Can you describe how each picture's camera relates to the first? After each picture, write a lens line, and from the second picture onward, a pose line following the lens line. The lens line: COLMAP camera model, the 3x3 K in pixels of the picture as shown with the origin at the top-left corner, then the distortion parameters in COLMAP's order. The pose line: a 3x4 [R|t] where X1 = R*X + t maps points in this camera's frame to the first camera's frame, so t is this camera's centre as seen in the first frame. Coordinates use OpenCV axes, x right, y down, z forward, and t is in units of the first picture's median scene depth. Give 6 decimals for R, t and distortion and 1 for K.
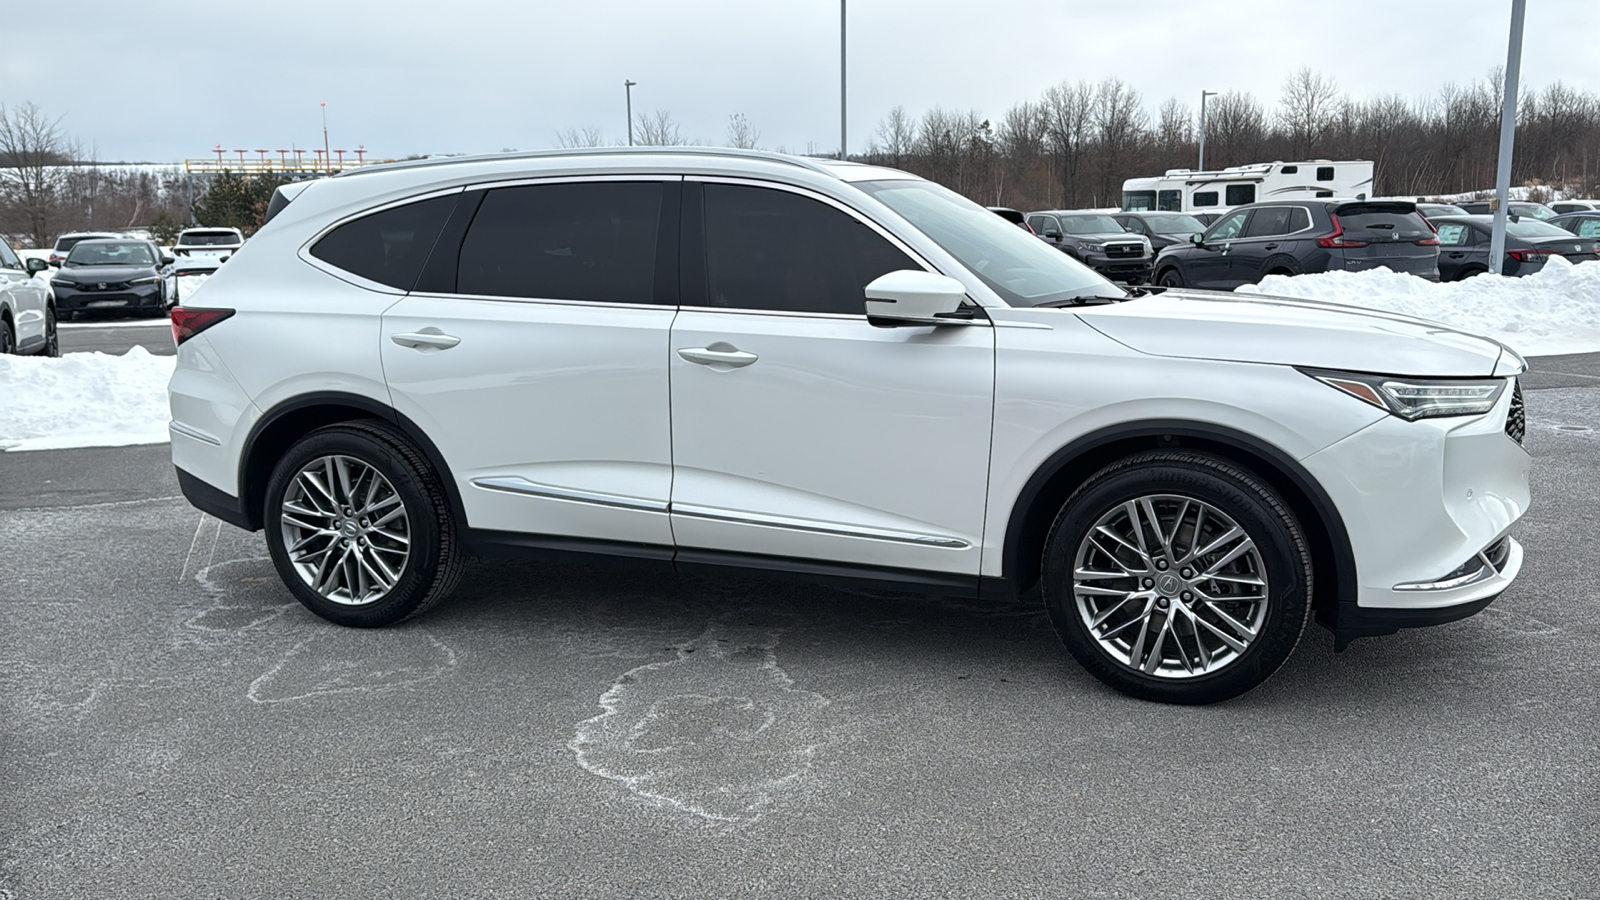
lens RADIAL K [[1354.2, 0, 826.2], [0, 1354.2, 451.2], [0, 0, 1]] dist [0.142435, -0.242287]
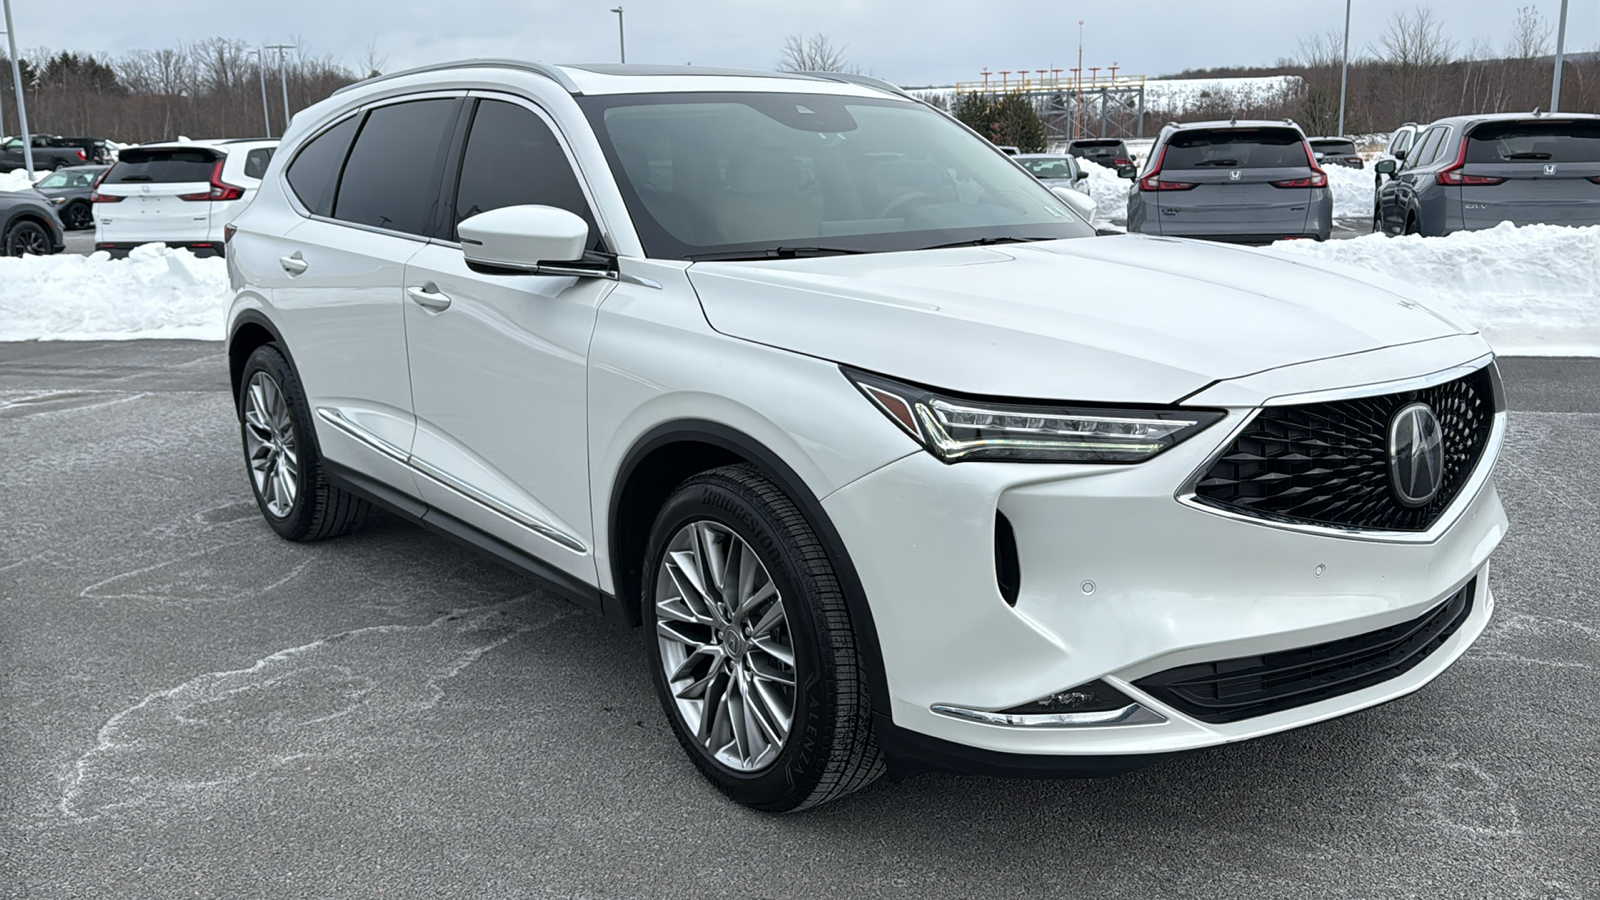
lens RADIAL K [[1354.2, 0, 817.4], [0, 1354.2, 445.9], [0, 0, 1]] dist [0.142435, -0.242287]
pose [[0.855072, 0.111115, -0.506463, 0.551657], [-0.082622, 0.993487, 0.078473, -0.059541], [0.511884, -0.025255, 0.858683, 0.331359]]
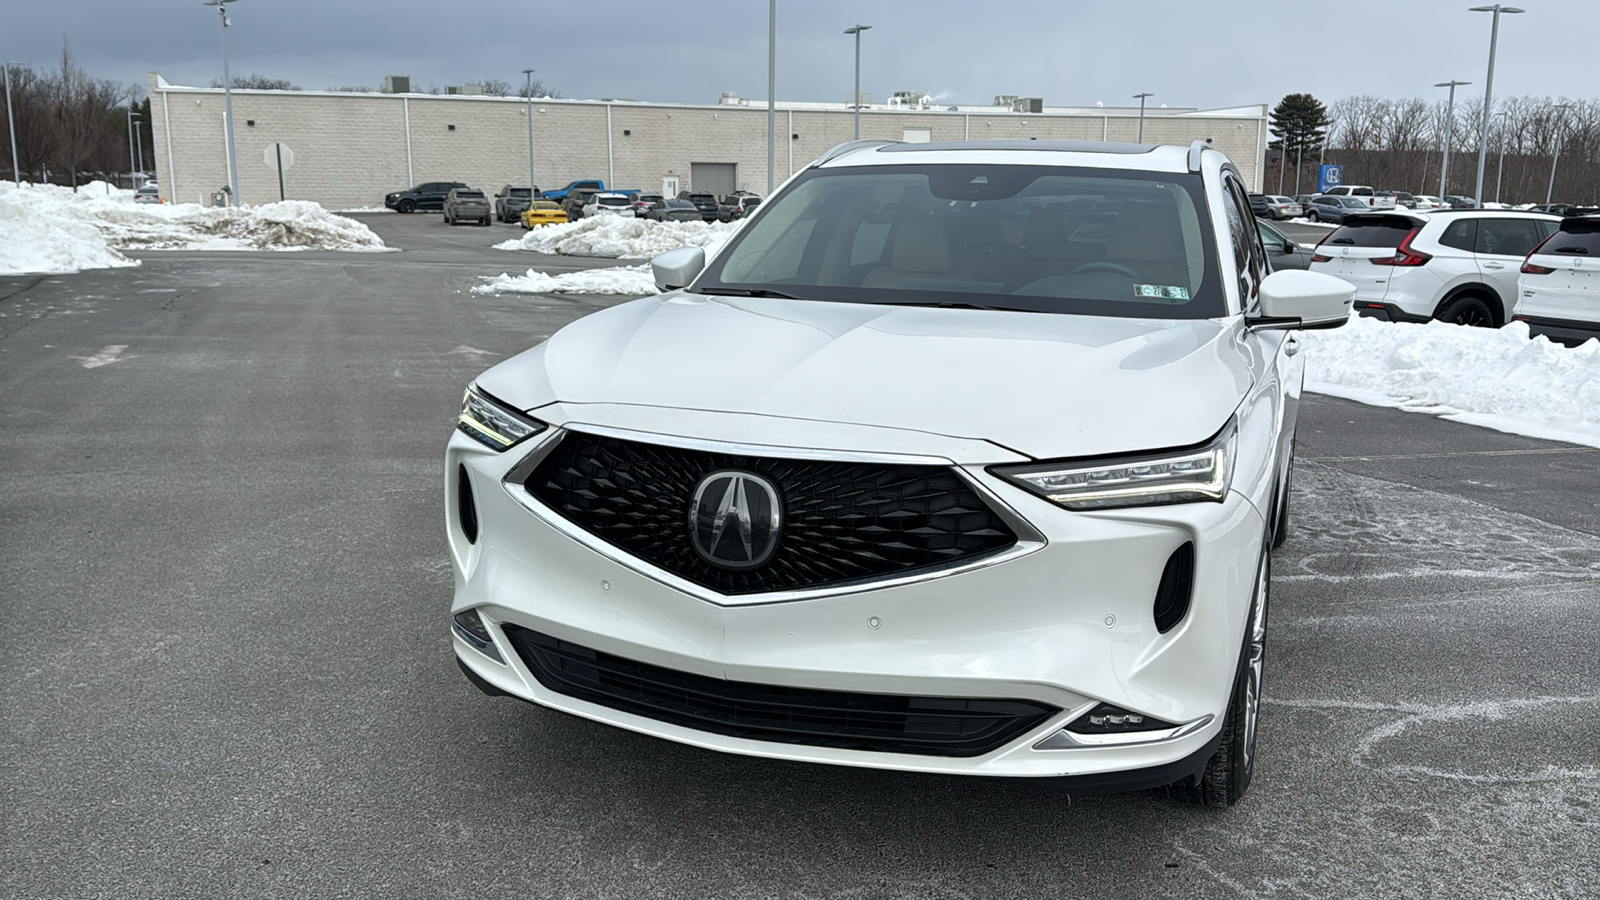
lens RADIAL K [[1354.2, 0, 836.0], [0, 1354.2, 453.8], [0, 0, 1]] dist [0.142435, -0.242287]
pose [[-0.006632, 0.189892, -0.981783, 1.036766], [-0.190962, 0.963495, 0.187645, -0.175397], [0.981575, 0.188727, 0.029872, 0.968178]]
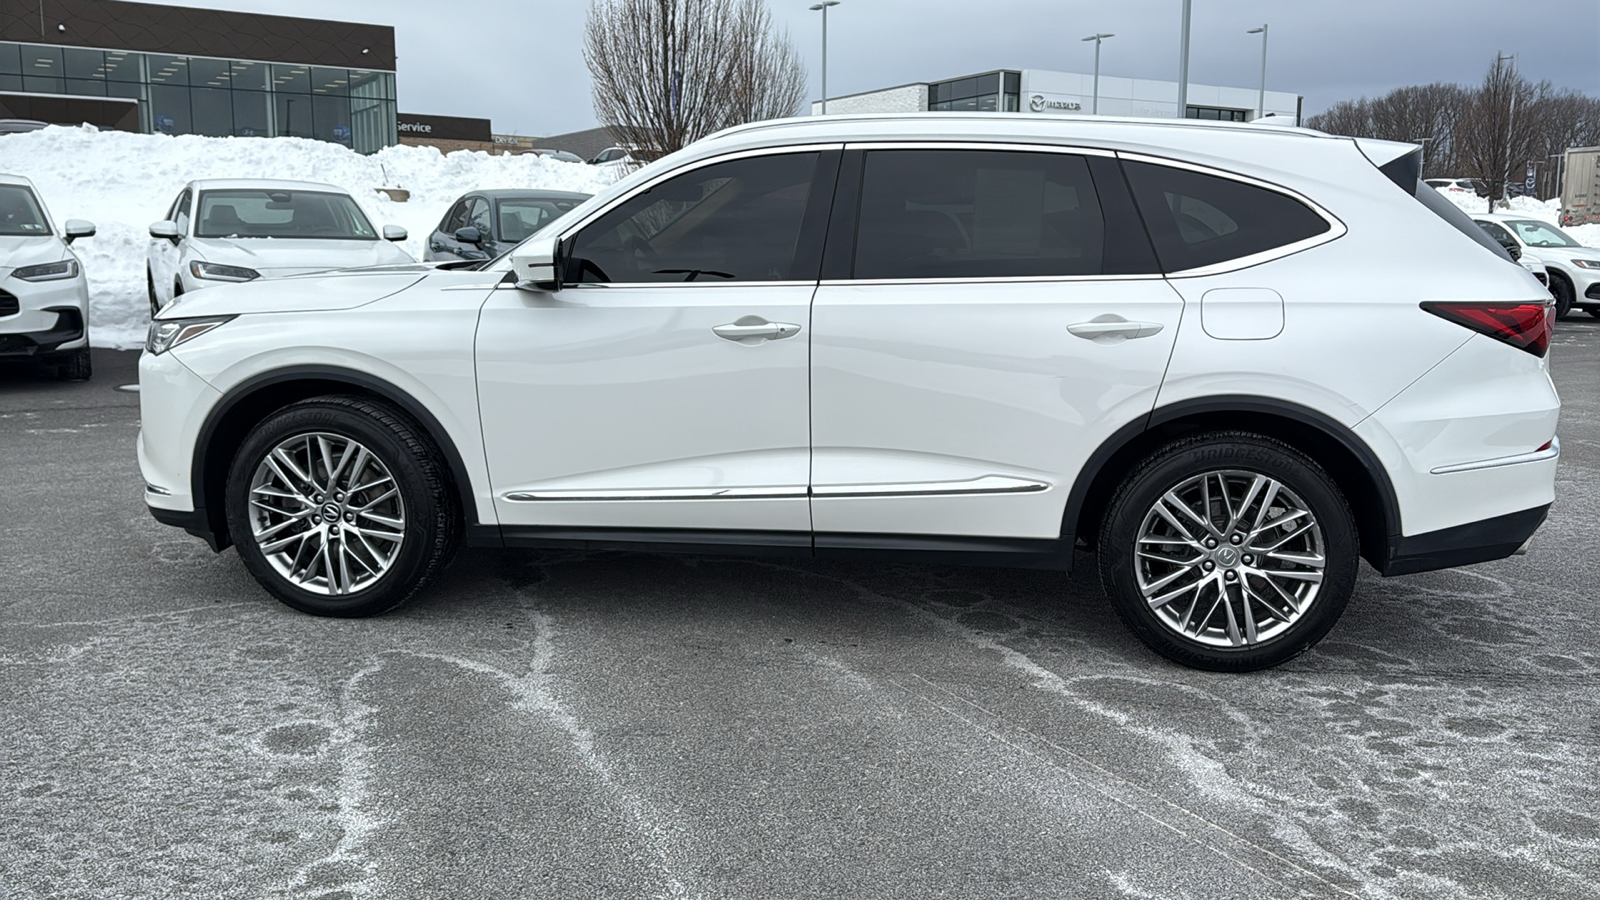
lens RADIAL K [[1354.2, 0, 836.4], [0, 1354.2, 456.2], [0, 0, 1]] dist [0.142435, -0.242287]
pose [[-0.980924, 0.032068, -0.191730, 0.184133], [-0.033344, 0.943926, 0.328470, -0.344833], [0.191512, 0.328597, -0.924850, 2.164199]]
